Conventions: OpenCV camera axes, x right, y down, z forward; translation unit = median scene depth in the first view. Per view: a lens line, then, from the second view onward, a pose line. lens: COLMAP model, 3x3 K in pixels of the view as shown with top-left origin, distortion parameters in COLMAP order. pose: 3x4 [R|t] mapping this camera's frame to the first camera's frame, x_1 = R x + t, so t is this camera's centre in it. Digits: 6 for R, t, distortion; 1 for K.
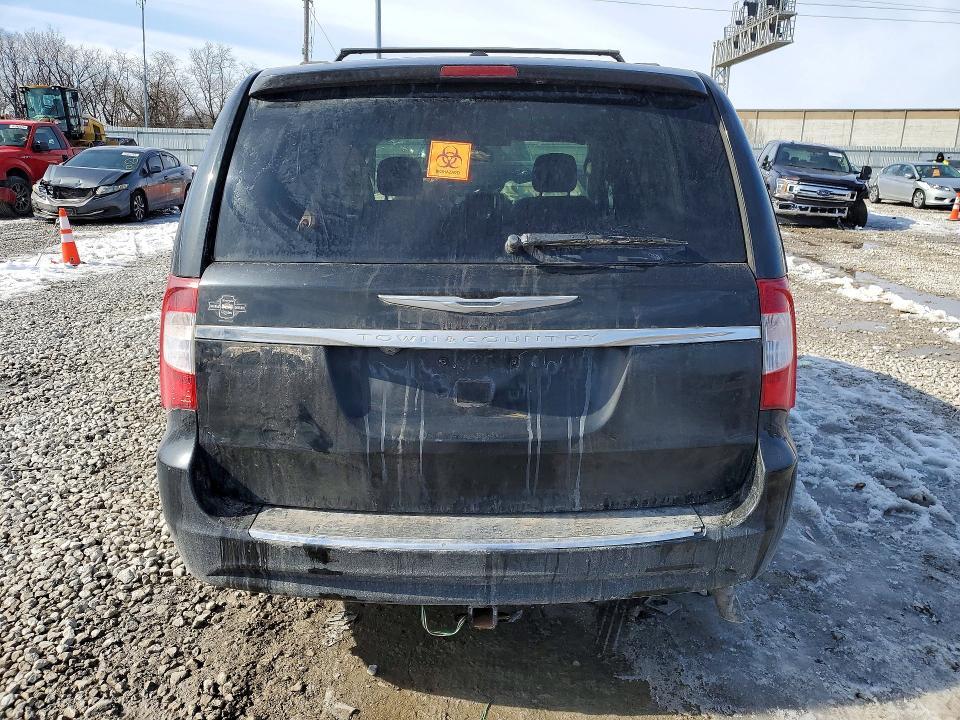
lens RADIAL K [[760.2, 0, 480.0], [0, 760.2, 360.0], [0, 0, 1]] dist [-0.002423, 0.005252]
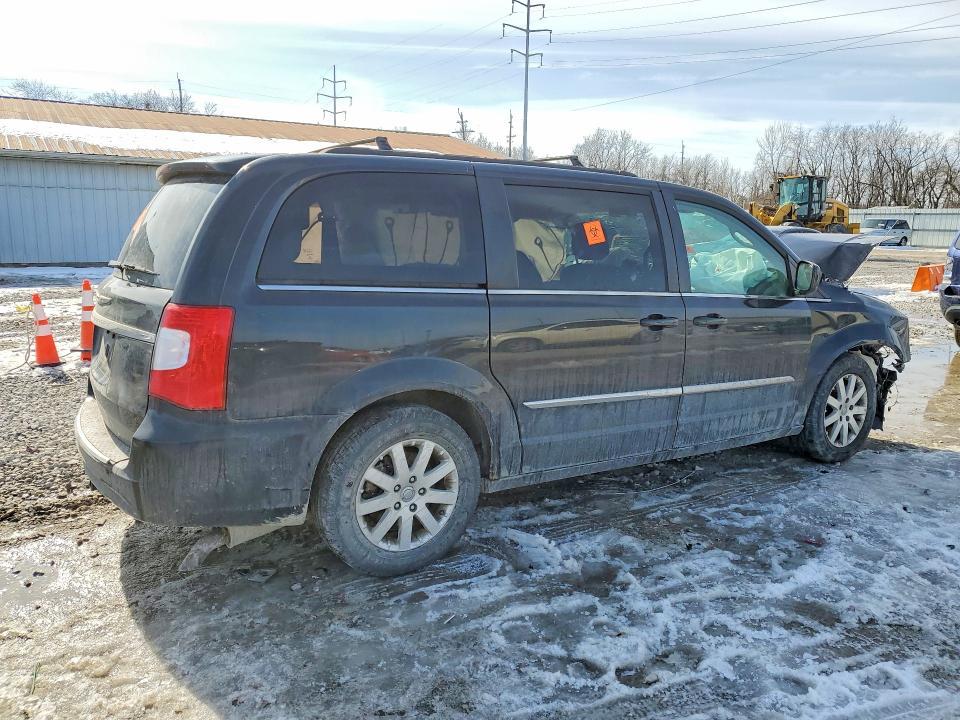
lens RADIAL K [[760.2, 0, 480.0], [0, 760.2, 360.0], [0, 0, 1]] dist [-0.002423, 0.005252]
pose [[0.503808, 0.129635, -0.854033, 0.180306], [-0.219304, 0.975477, 0.018699, -0.014867], [0.835514, 0.177872, 0.519882, 0.076089]]
